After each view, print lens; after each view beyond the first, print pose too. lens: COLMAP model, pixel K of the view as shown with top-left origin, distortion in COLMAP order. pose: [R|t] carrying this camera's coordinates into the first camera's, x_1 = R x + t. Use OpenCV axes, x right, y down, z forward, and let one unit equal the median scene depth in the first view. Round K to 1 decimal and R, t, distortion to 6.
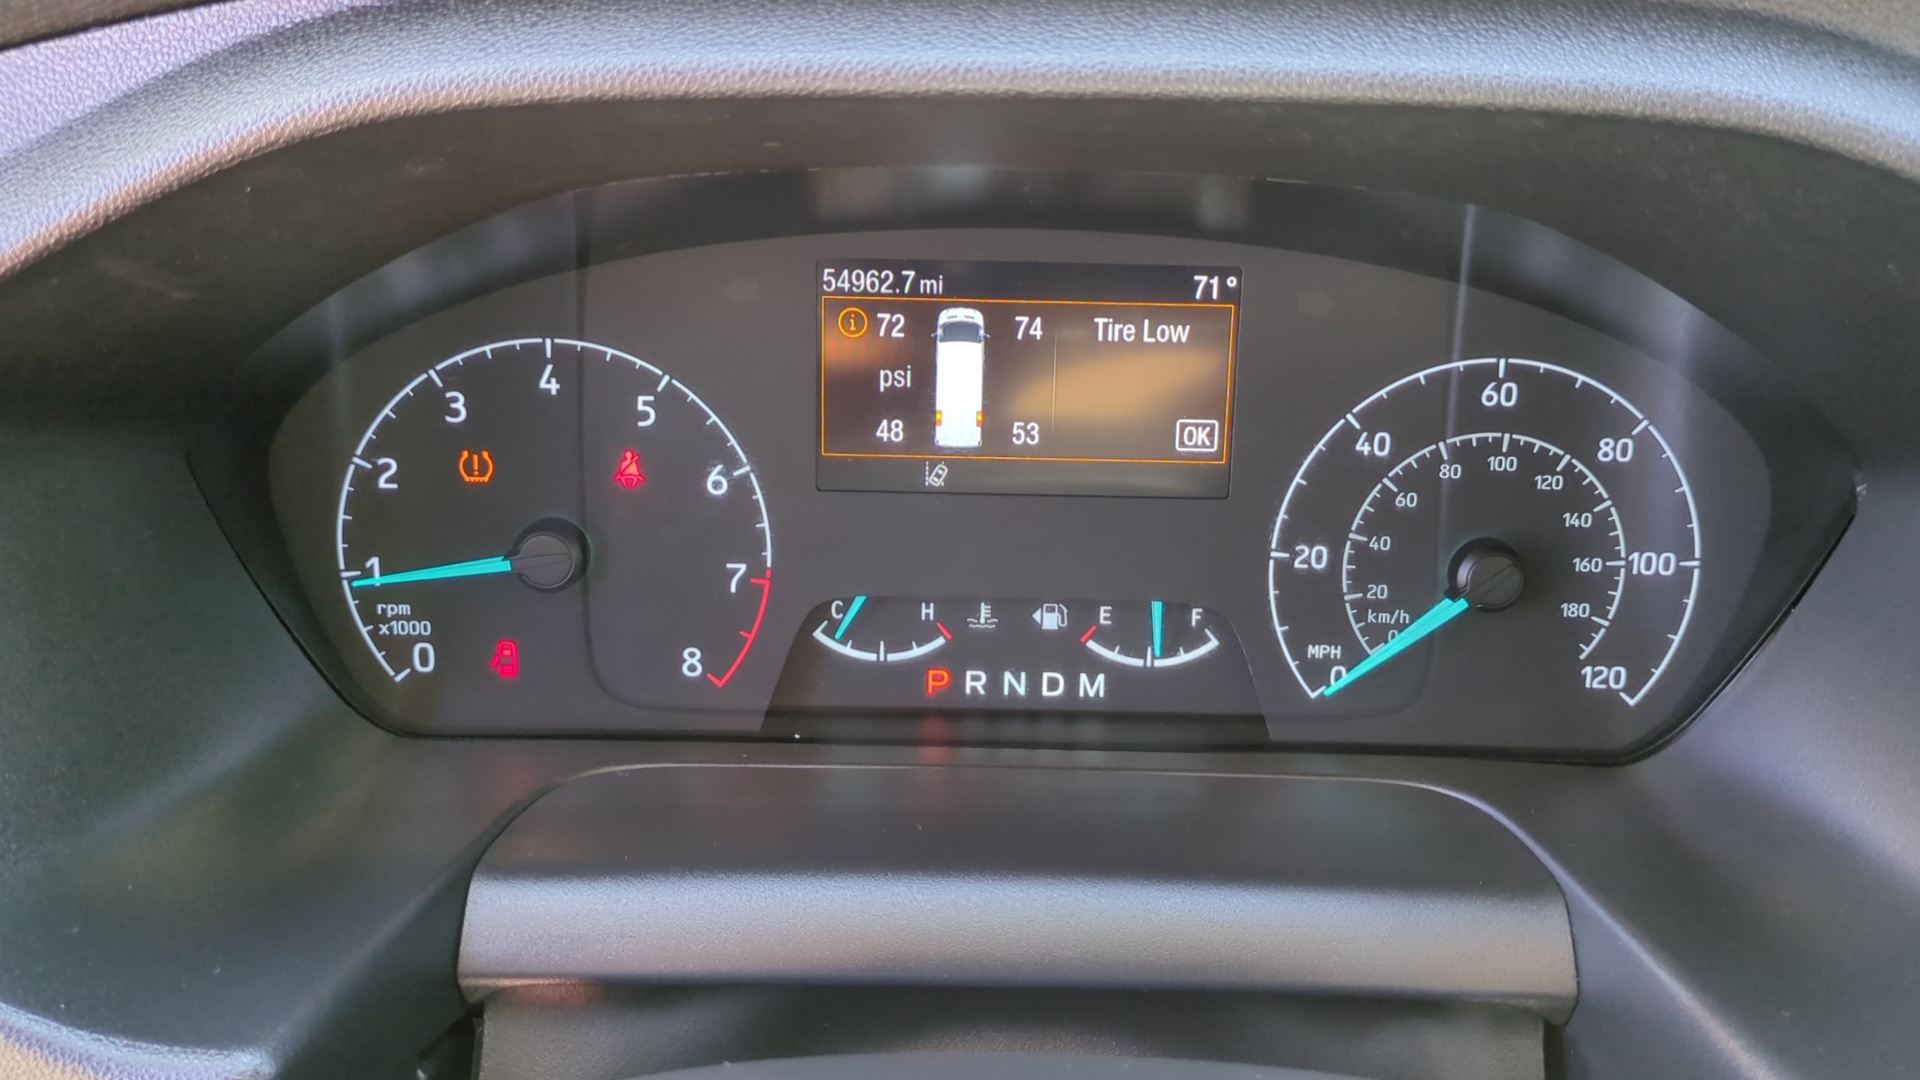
lens RADIAL K [[1647.5, 0, 985.2], [0, 1647.5, 532.0], [0, 0, 1]] dist [0.057347, -0.008708]
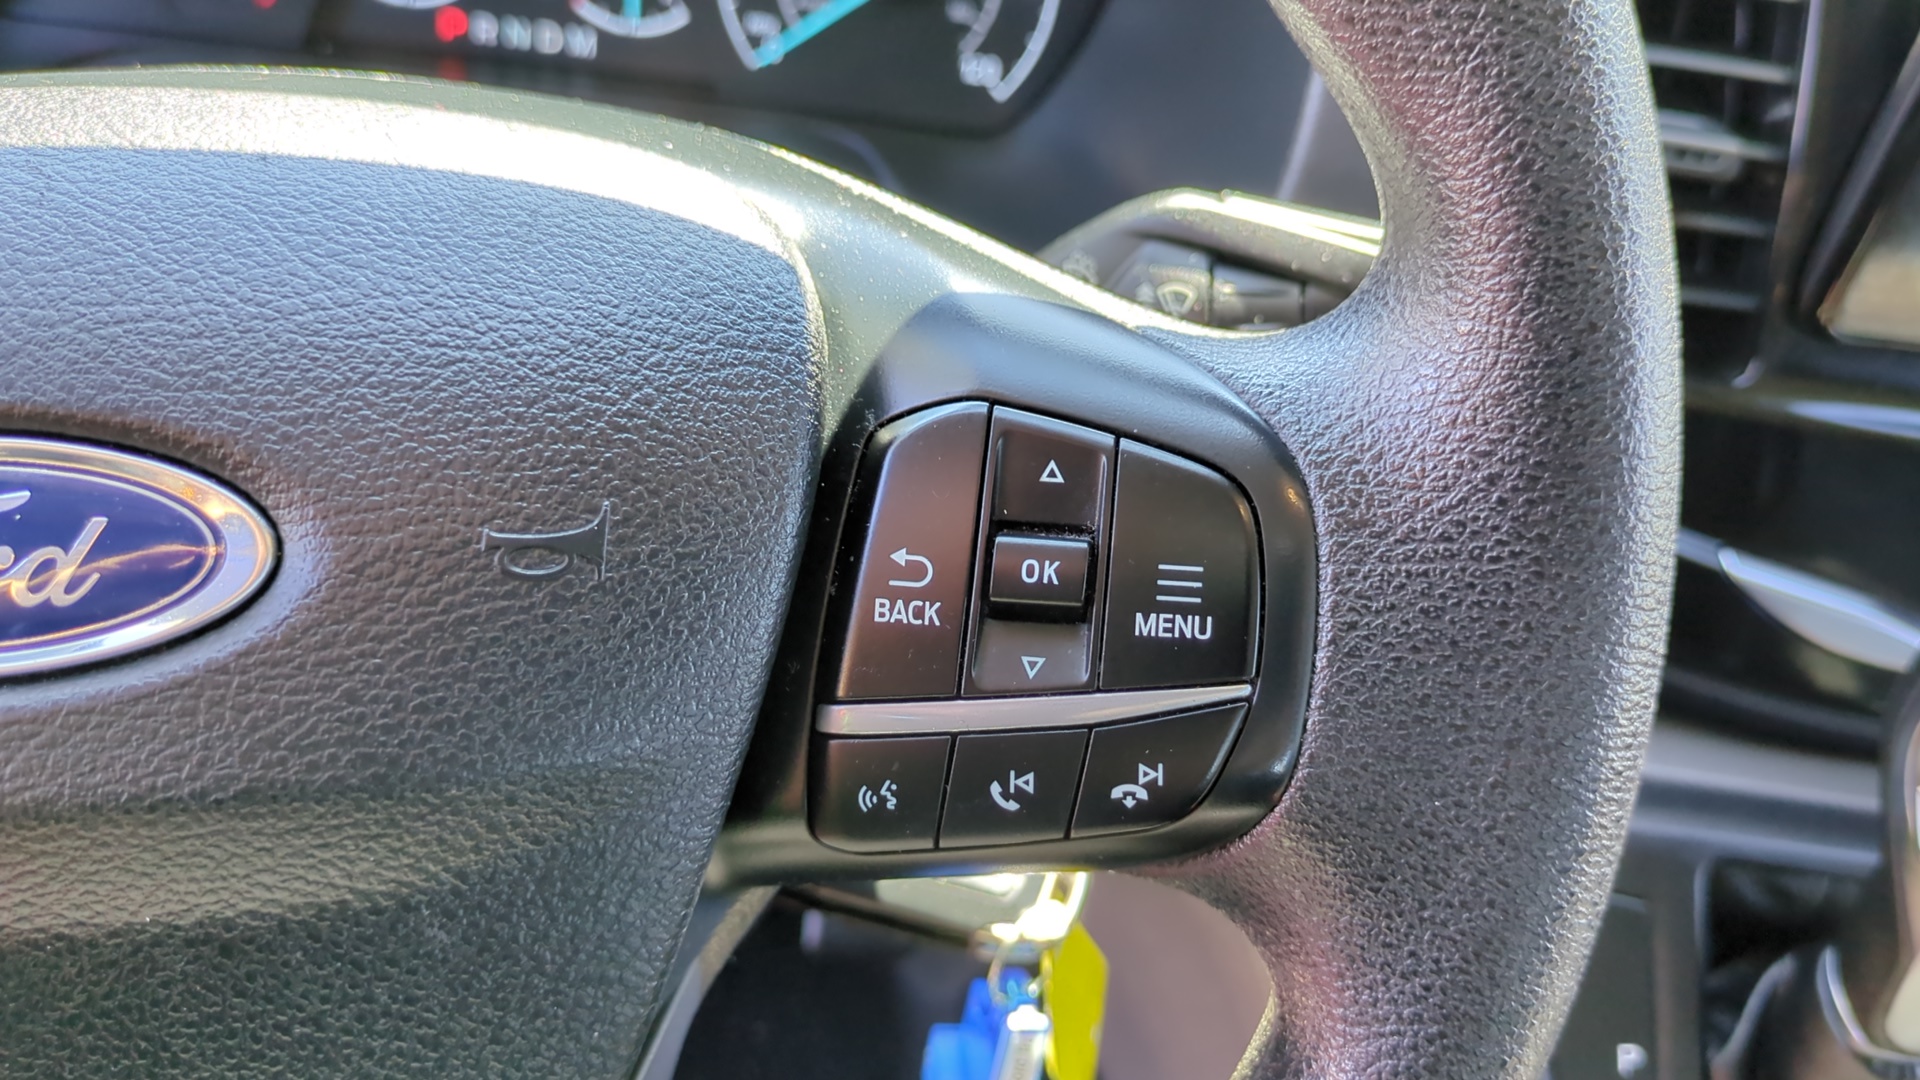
lens RADIAL K [[1647.2, 0, 1005.8], [0, 1647.2, 540.3], [0, 0, 1]] dist [-0.007724, 0.004915]
pose [[0.989494, 0.071878, 0.125439, 0.264459], [-0.092349, 0.981811, 0.165886, 0.237180], [-0.111234, -0.175728, 0.978134, -0.322025]]
